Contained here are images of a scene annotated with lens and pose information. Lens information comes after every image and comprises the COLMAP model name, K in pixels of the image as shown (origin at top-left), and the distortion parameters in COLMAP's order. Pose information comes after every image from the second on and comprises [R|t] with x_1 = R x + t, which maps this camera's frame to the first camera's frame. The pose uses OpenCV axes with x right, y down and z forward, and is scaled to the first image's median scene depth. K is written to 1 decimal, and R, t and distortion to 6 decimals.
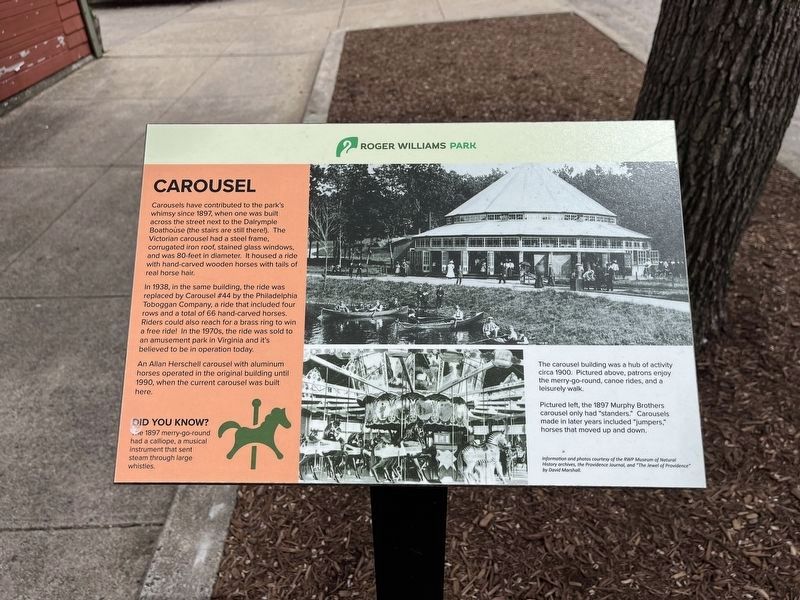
lens RADIAL K [[612.1, 0, 401.4], [0, 612.1, 298.9], [0, 0, 1]] dist [-0.014240, -0.010317]
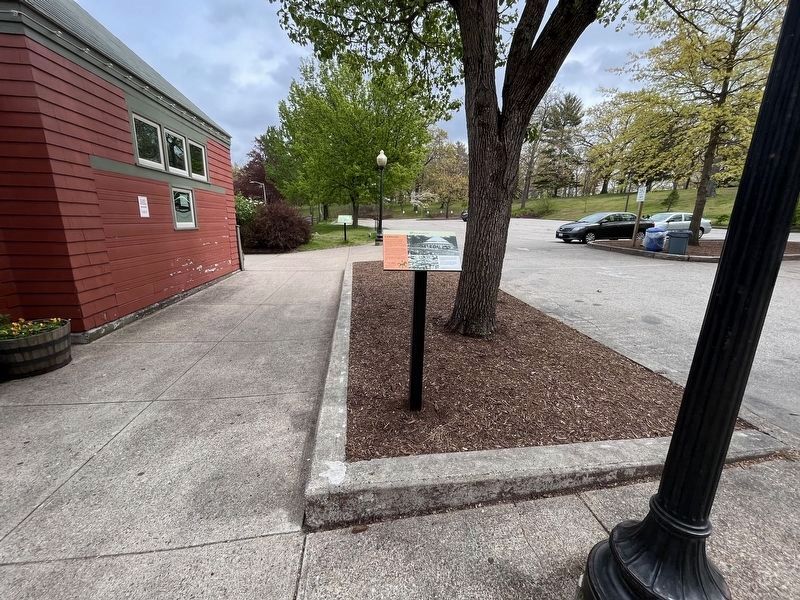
lens RADIAL K [[323.3, 0, 397.5], [0, 323.3, 299.4], [0, 0, 1]] dist [0.000191, 0.000013]
pose [[0.994370, 0.010342, 0.105460, -0.098074], [0.025458, 0.942763, -0.332492, 0.265657], [-0.102863, 0.333304, 0.937191, -0.348239]]
